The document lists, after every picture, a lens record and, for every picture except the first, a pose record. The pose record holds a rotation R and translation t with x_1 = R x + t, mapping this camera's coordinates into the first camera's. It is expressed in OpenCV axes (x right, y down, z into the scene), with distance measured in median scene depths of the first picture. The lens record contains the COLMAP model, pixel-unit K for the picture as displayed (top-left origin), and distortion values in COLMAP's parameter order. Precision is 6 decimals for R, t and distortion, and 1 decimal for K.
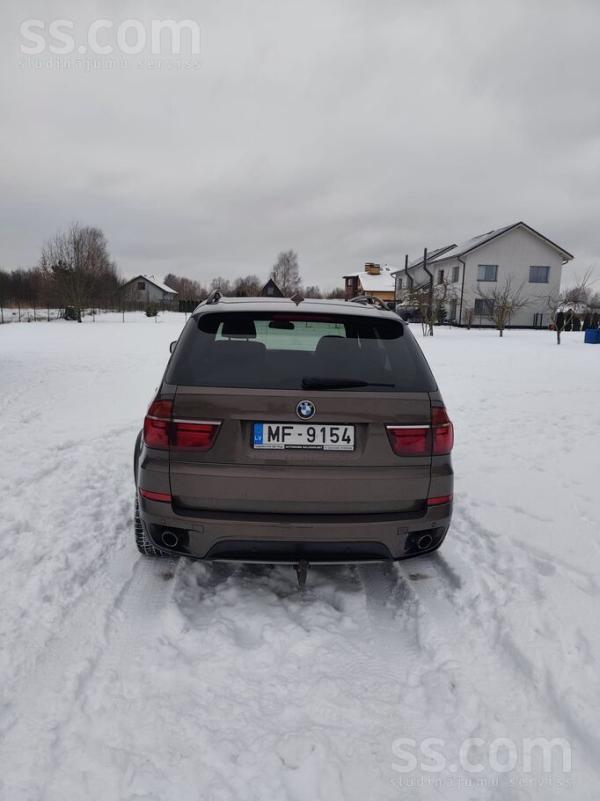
lens RADIAL K [[554.3, 0, 304.0], [0, 554.3, 400.4], [0, 0, 1]] dist [0.008030, -0.006063]
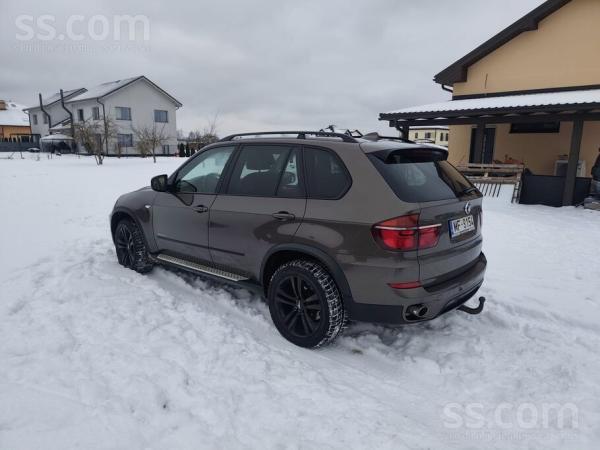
lens RADIAL K [[415.2, 0, 296.8], [0, 415.2, 226.3], [0, 0, 1]] dist [0.008030, -0.006063]
pose [[0.697344, -0.146930, 0.701515, -0.103825], [0.119570, 0.988895, 0.088261, -0.008472], [-0.706693, 0.022332, 0.707168, 0.041791]]
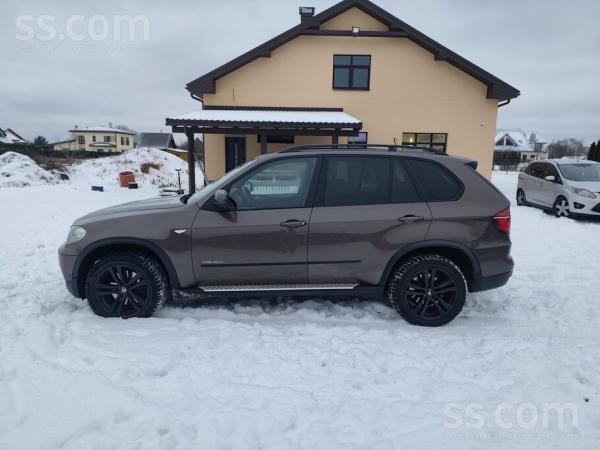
lens RADIAL K [[415.2, 0, 303.0], [0, 415.2, 227.7], [0, 0, 1]] dist [0.008030, -0.006063]
pose [[0.001349, -0.186140, 0.982522, -0.149112], [0.138189, 0.973131, 0.184171, -0.025654], [-0.990405, 0.135526, 0.027035, 0.142941]]
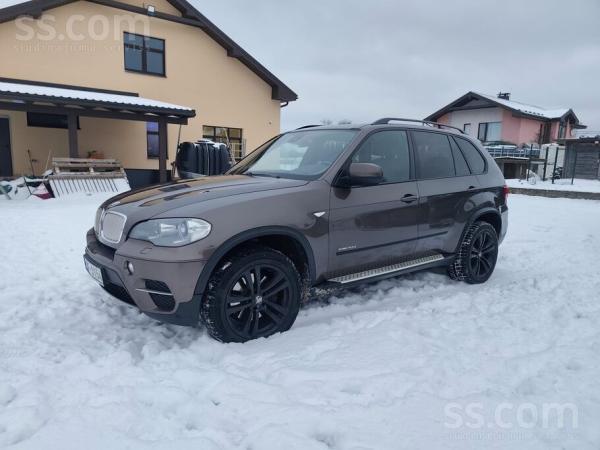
lens RADIAL K [[415.2, 0, 302.6], [0, 415.2, 222.1], [0, 0, 1]] dist [0.008030, -0.006063]
pose [[-0.590962, -0.153085, 0.792041, -0.108062], [0.080972, 0.965614, 0.247048, -0.029468], [-0.802626, 0.210129, -0.558245, 0.234147]]
